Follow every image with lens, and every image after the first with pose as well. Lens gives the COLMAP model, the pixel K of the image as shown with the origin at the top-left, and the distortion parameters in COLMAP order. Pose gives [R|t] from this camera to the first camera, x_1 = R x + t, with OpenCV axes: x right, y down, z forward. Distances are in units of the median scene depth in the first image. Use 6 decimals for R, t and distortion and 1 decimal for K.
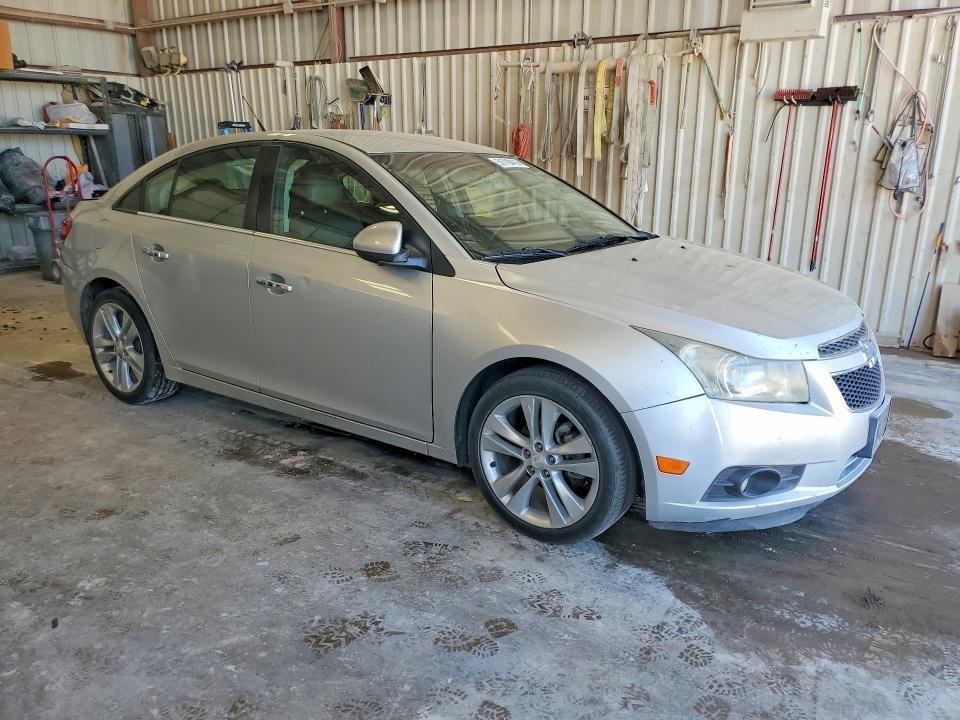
lens RADIAL K [[754.2, 0, 481.6], [0, 754.2, 366.7], [0, 0, 1]] dist [0.030098, -0.007494]
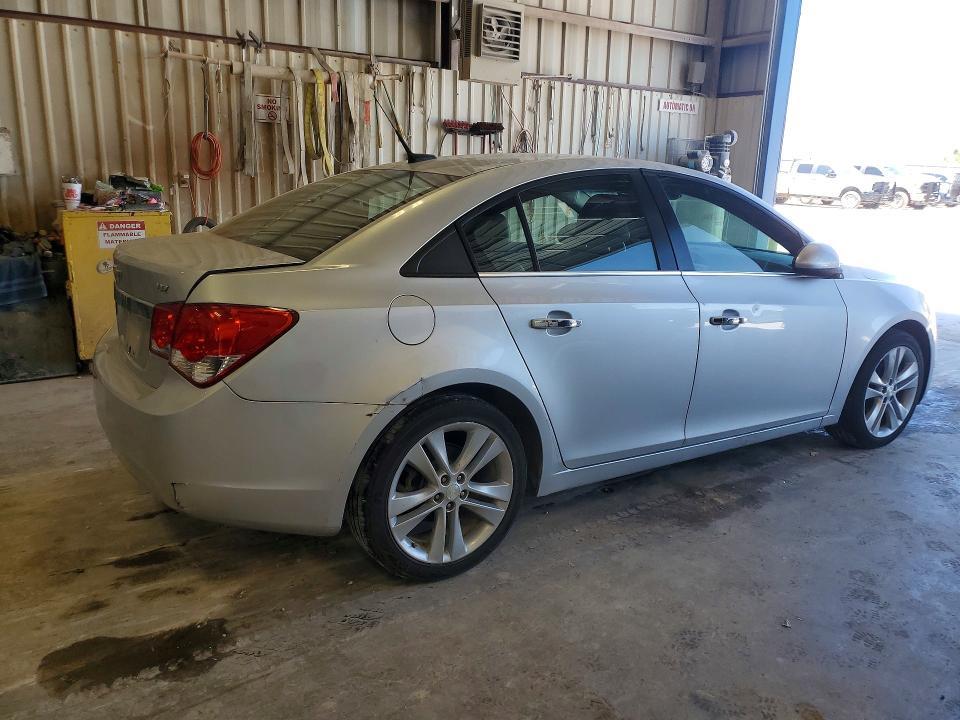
lens RADIAL K [[754.2, 0, 480.4], [0, 754.2, 355.4], [0, 0, 1]] dist [0.030098, -0.007494]
pose [[0.380849, -0.217067, 0.898797, -1.010124], [0.231425, 0.963492, 0.134629, -0.214224], [-0.895207, 0.156731, 0.417180, 0.709781]]
